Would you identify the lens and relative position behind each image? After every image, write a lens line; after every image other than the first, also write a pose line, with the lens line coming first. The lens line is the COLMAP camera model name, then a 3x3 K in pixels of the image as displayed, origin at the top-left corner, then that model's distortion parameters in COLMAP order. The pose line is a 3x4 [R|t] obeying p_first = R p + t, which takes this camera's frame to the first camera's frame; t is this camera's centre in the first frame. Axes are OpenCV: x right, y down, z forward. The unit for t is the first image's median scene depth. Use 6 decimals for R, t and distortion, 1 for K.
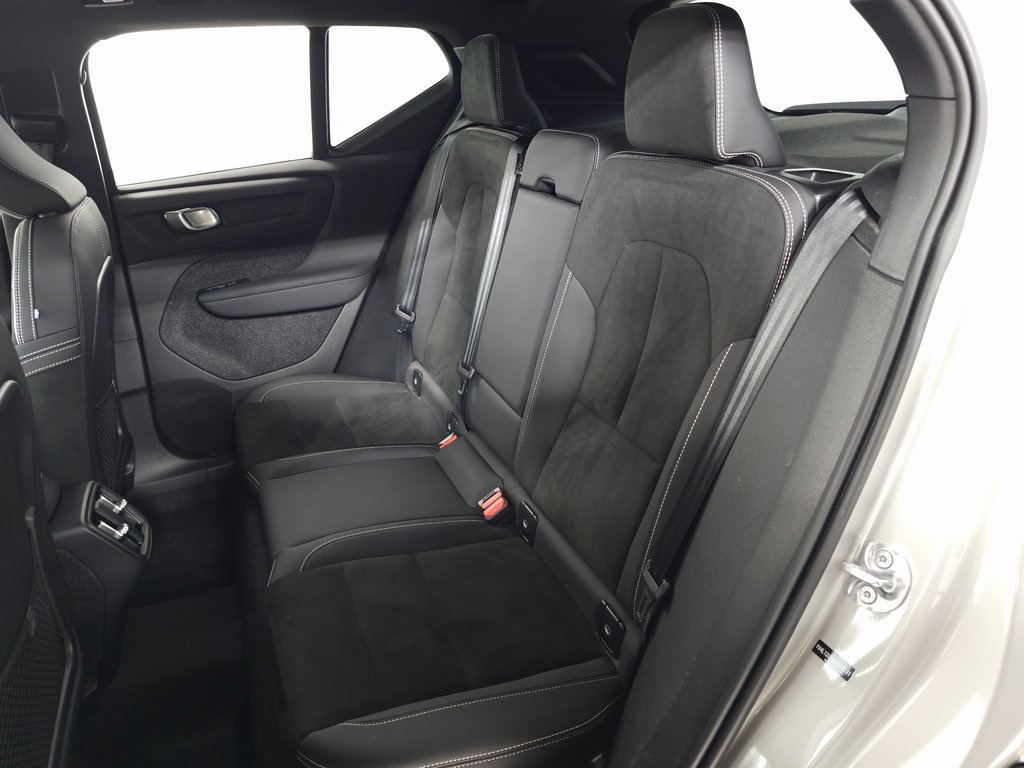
lens RADIAL K [[678.8, 0, 512.0], [0, 678.8, 384.0], [0, 0, 1]] dist [0.002183, -0.027085]
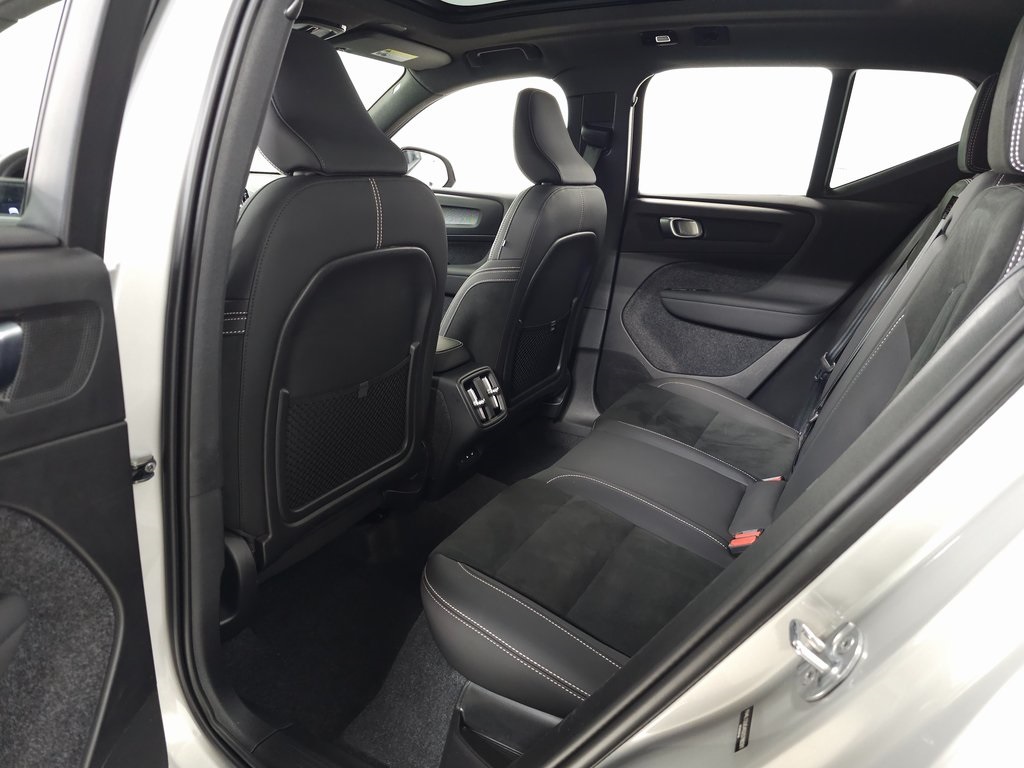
lens RADIAL K [[678.8, 0, 512.0], [0, 678.8, 384.0], [0, 0, 1]] dist [0.002183, -0.027085]
pose [[0.598789, 0.326068, -0.731527, 0.286952], [-0.408936, 0.909812, 0.070803, 0.037408], [0.688639, 0.256752, 0.678126, 0.068065]]
